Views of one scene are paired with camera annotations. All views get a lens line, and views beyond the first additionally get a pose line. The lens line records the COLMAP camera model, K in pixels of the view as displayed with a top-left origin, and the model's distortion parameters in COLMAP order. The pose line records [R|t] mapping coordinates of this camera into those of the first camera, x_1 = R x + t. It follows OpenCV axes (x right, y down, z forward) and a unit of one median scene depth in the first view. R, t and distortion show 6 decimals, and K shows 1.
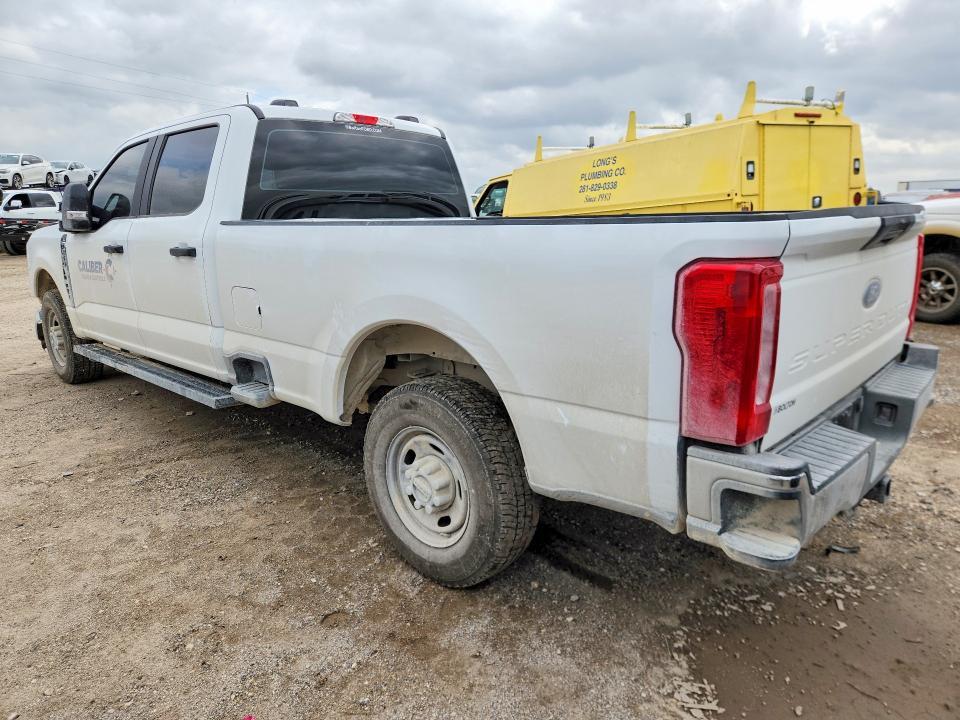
lens RADIAL K [[650.4, 0, 474.3], [0, 650.4, 359.8], [0, 0, 1]] dist [0.036553, 0.000143]
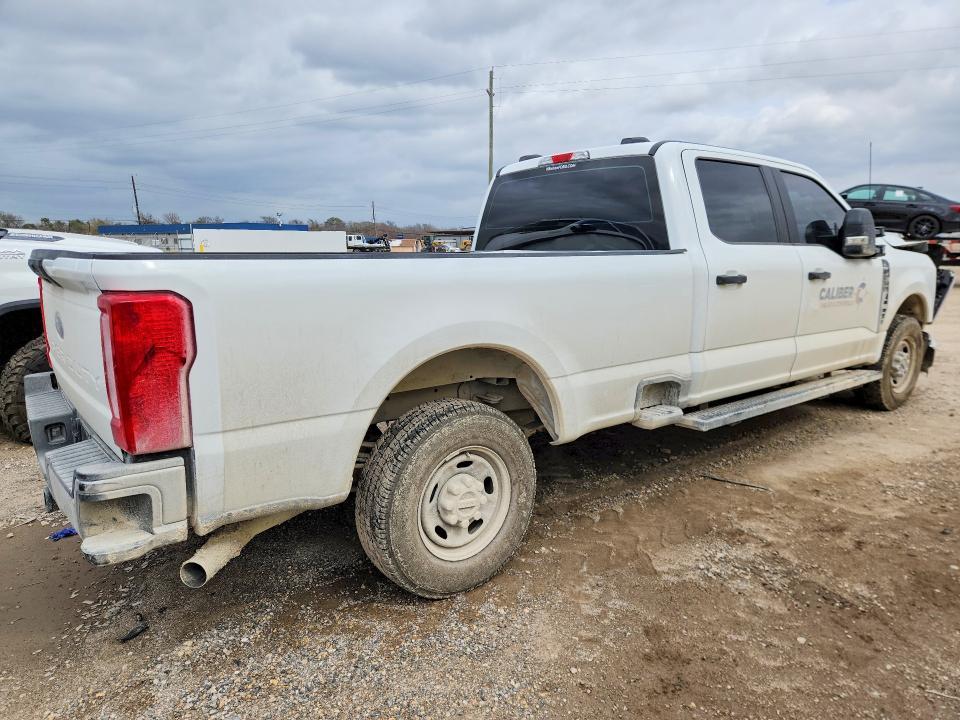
lens RADIAL K [[650.4, 0, 474.3], [0, 650.4, 359.8], [0, 0, 1]] dist [0.036553, 0.000143]
pose [[-0.160976, 0.180648, -0.970285, 0.946345], [-0.203808, 0.955832, 0.211770, -0.255256], [0.965686, 0.231842, -0.117049, 1.079422]]
